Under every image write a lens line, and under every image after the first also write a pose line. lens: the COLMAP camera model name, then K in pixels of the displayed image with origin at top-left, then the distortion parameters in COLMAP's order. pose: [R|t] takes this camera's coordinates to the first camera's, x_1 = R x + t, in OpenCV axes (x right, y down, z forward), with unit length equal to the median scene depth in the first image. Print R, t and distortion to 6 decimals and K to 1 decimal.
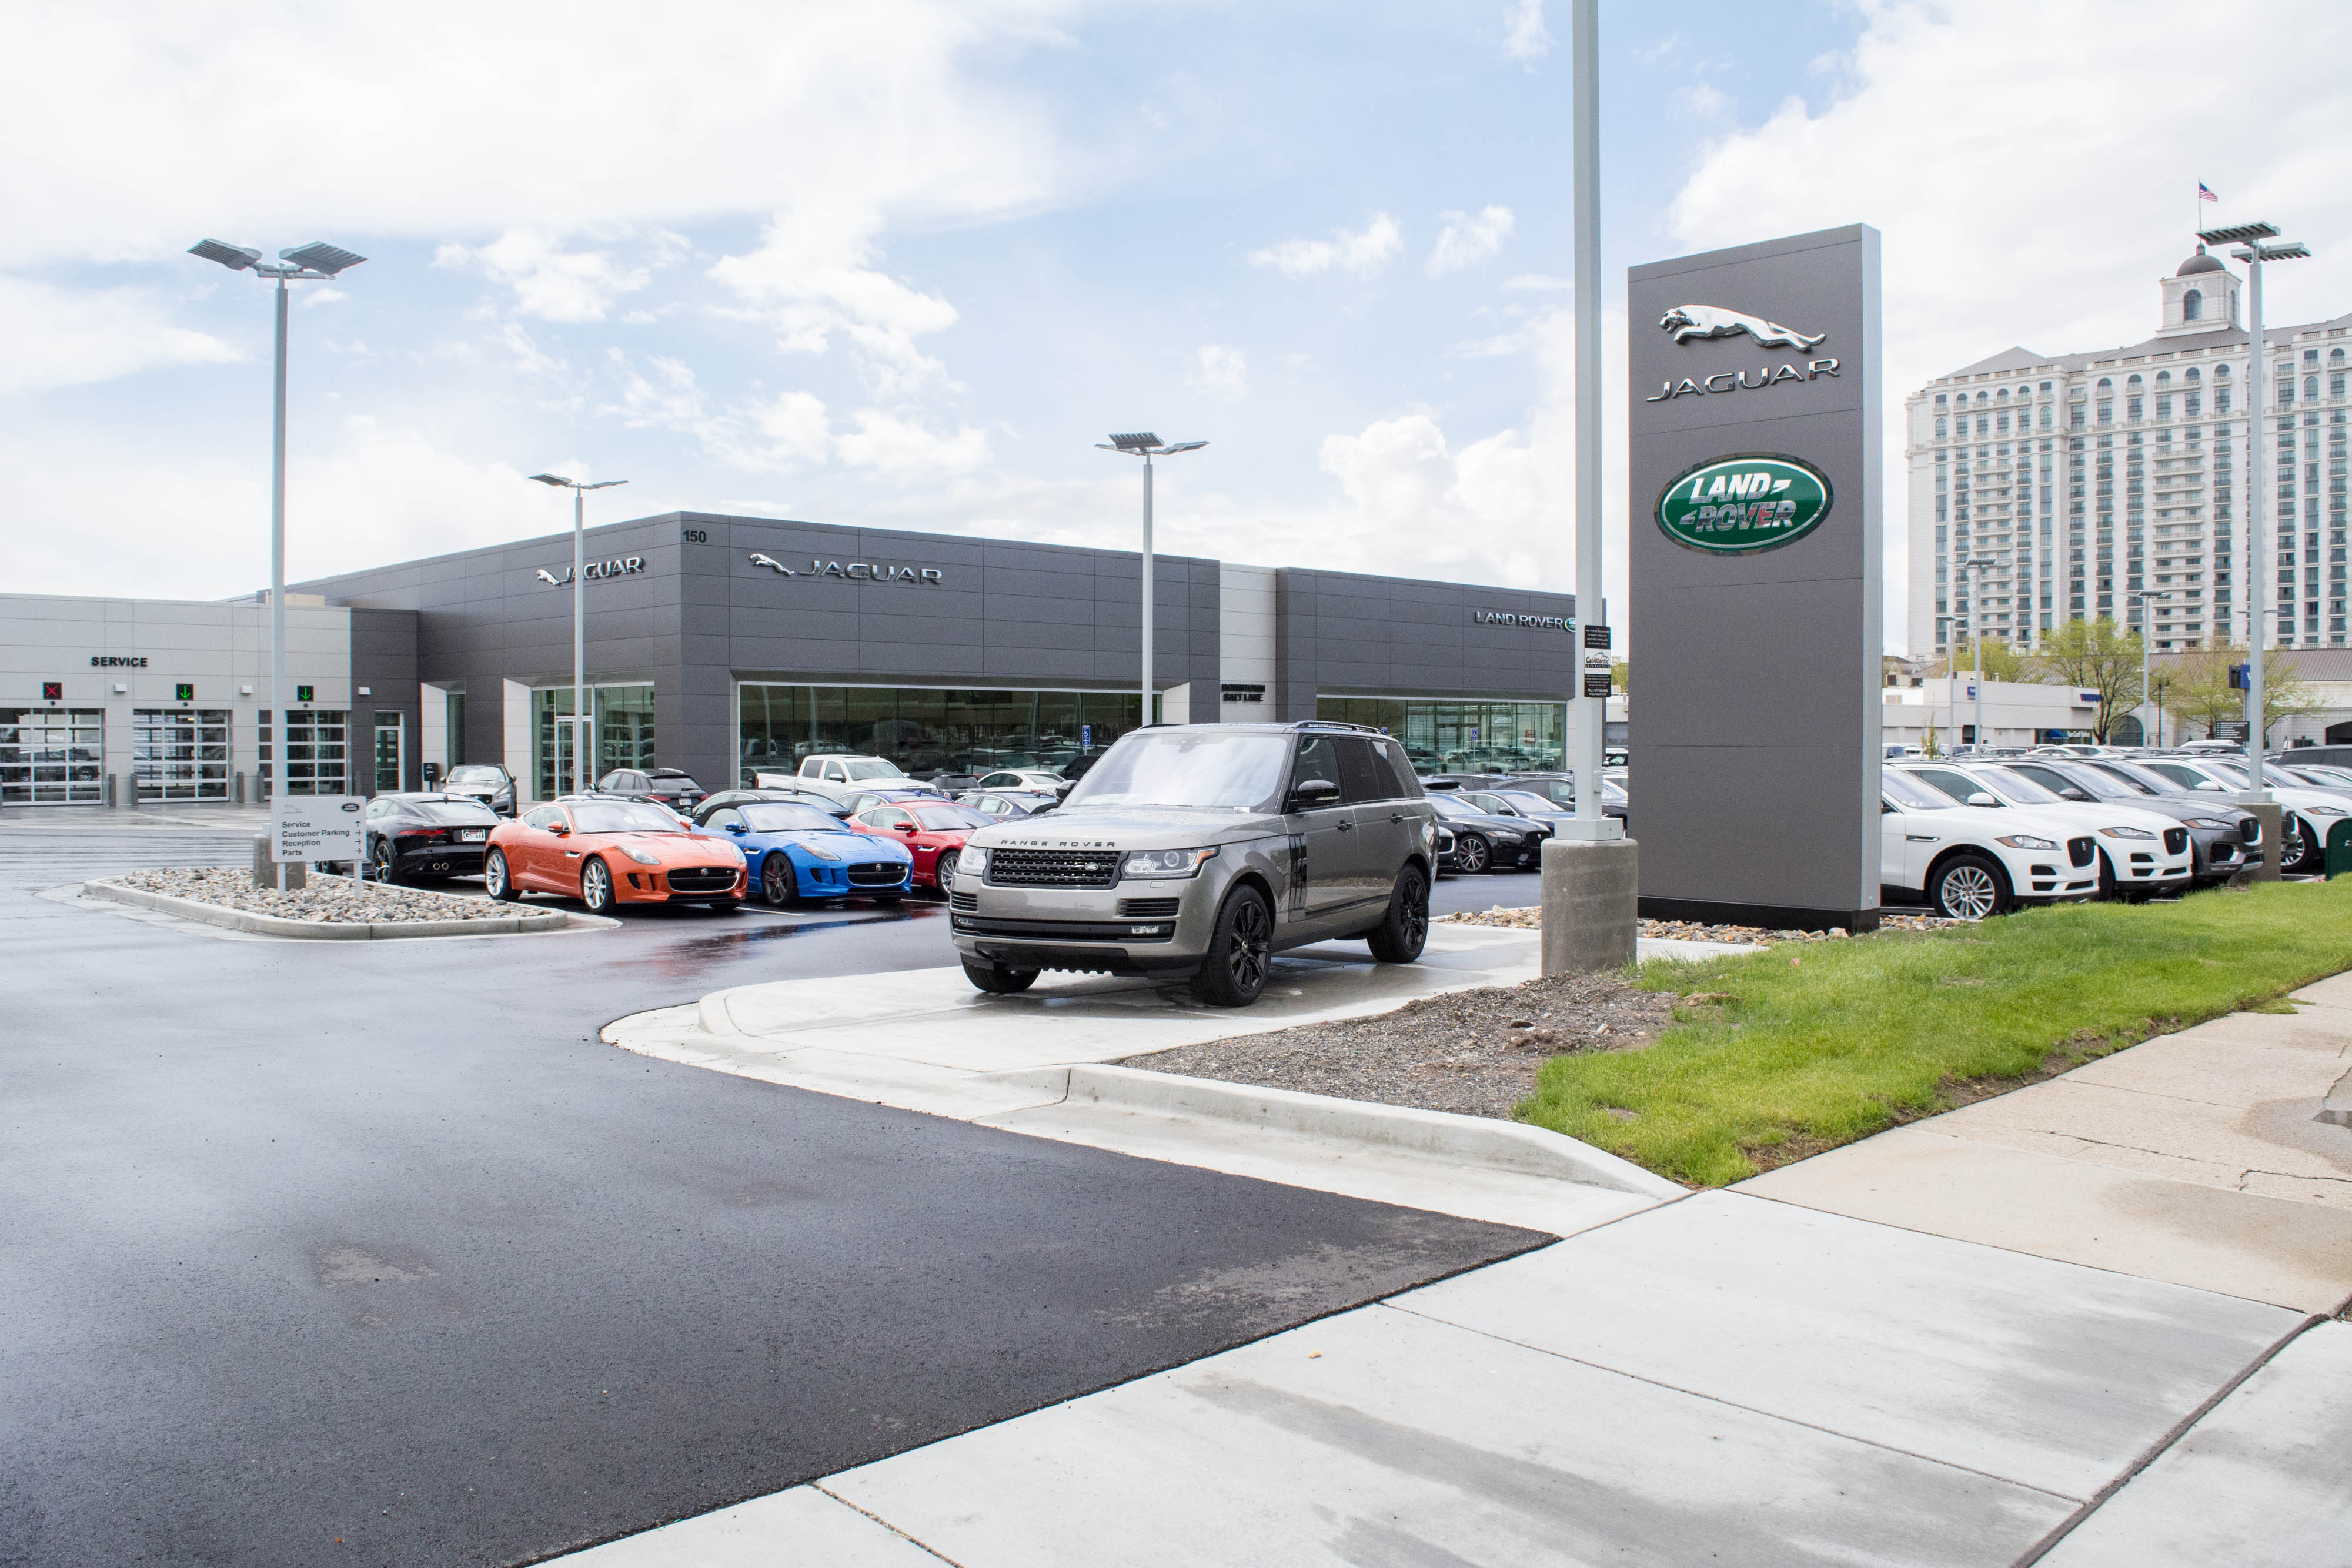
lens RADIAL K [[1850.9, 0, 1183.8], [0, 1850.9, 776.5], [0, 0, 1]] dist [-0.080913, 0.007735]
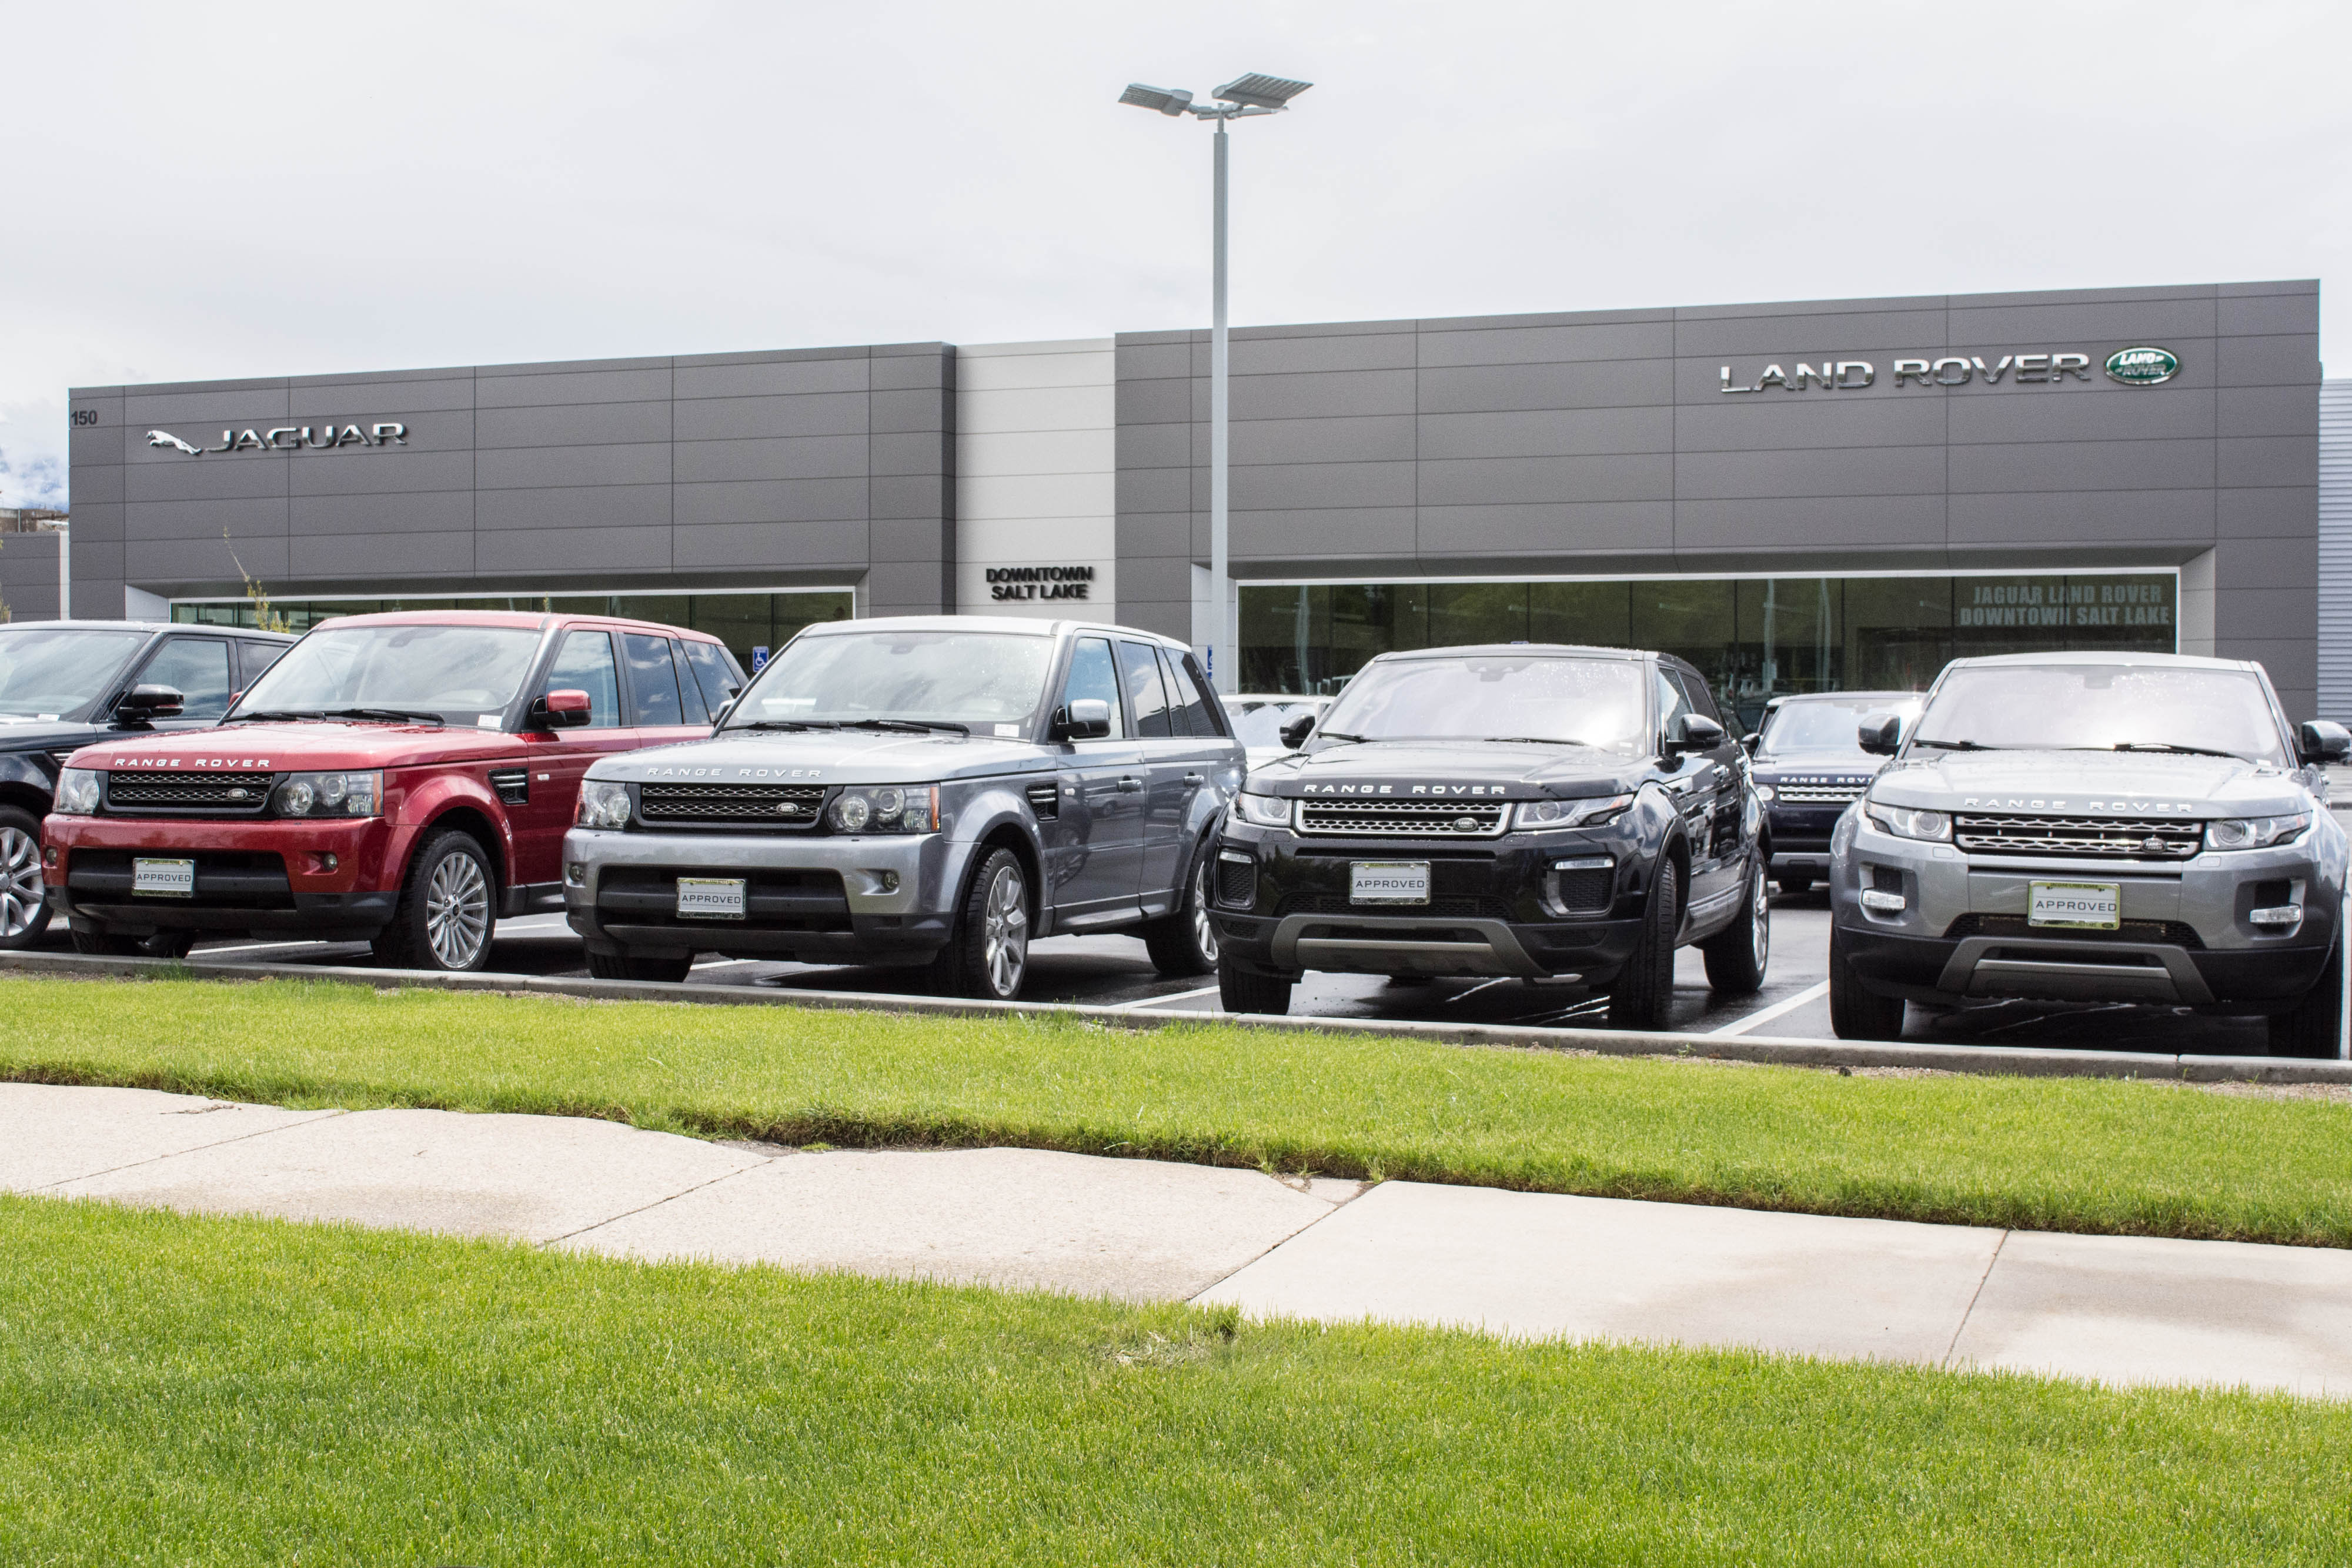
lens RADIAL K [[2192.8, 0, 1180.1], [0, 2192.8, 772.6], [0, 0, 1]] dist [-0.030661, 0.000000]
pose [[0.455370, 0.040953, -0.889360, 0.976045], [-0.015135, 0.999153, 0.038260, -0.025981], [0.890174, -0.003962, 0.455604, 1.226481]]
